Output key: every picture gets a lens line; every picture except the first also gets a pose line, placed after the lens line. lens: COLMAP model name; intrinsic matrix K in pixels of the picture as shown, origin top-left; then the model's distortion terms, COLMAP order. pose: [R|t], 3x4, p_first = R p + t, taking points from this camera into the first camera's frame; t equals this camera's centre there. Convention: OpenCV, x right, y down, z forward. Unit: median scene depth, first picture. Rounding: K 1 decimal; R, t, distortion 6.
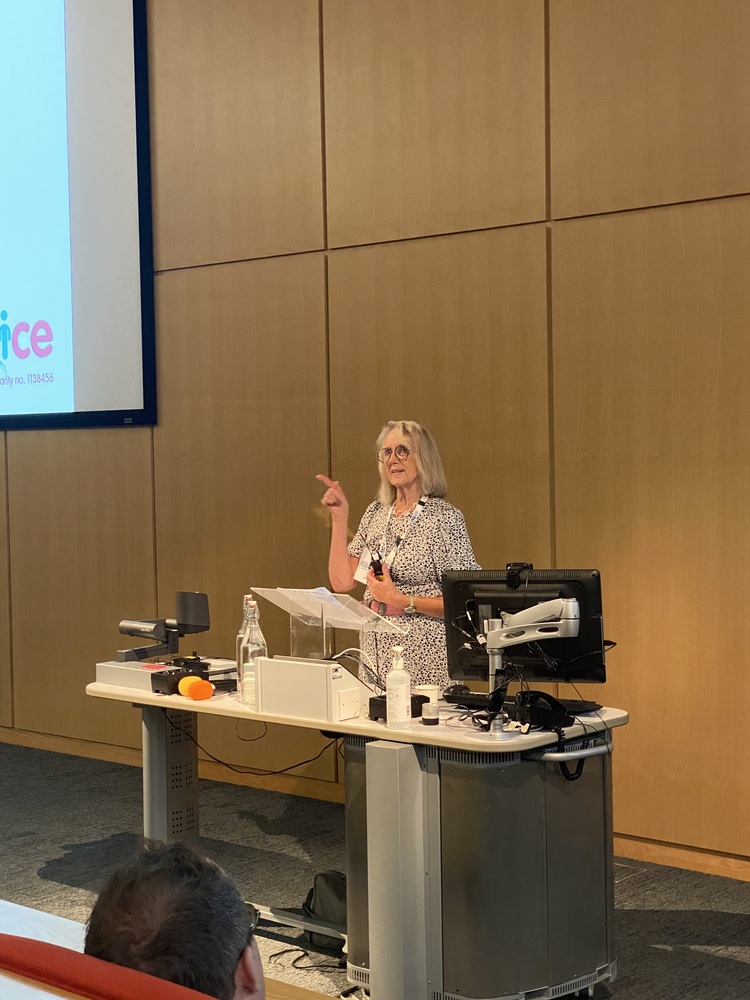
lens RADIAL K [[1597.3, 0, 375.0], [0, 1597.3, 500.0], [0, 0, 1]] dist [0.048852, 0.165969]
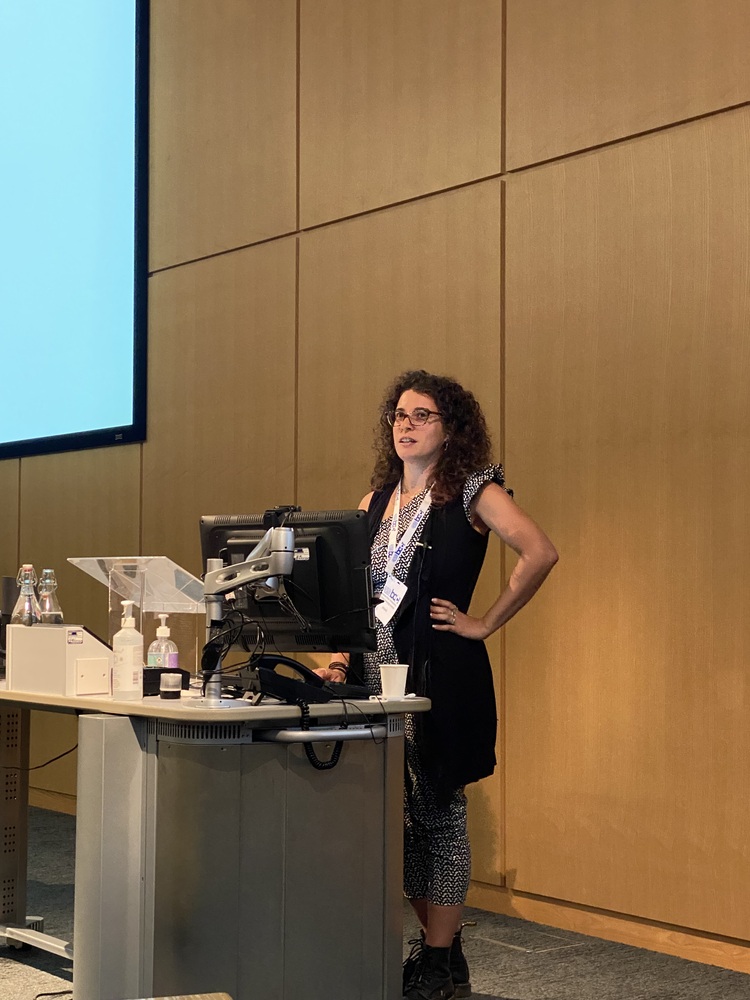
lens RADIAL K [[1684.4, 0, 375.0], [0, 1684.4, 500.0], [0, 0, 1]] dist [0.150863, -0.184472]
pose [[0.982709, 0.011364, -0.184807, 0.300546], [-0.026524, 0.996461, -0.079768, 0.106151], [0.183246, 0.083290, 0.979532, 0.160655]]
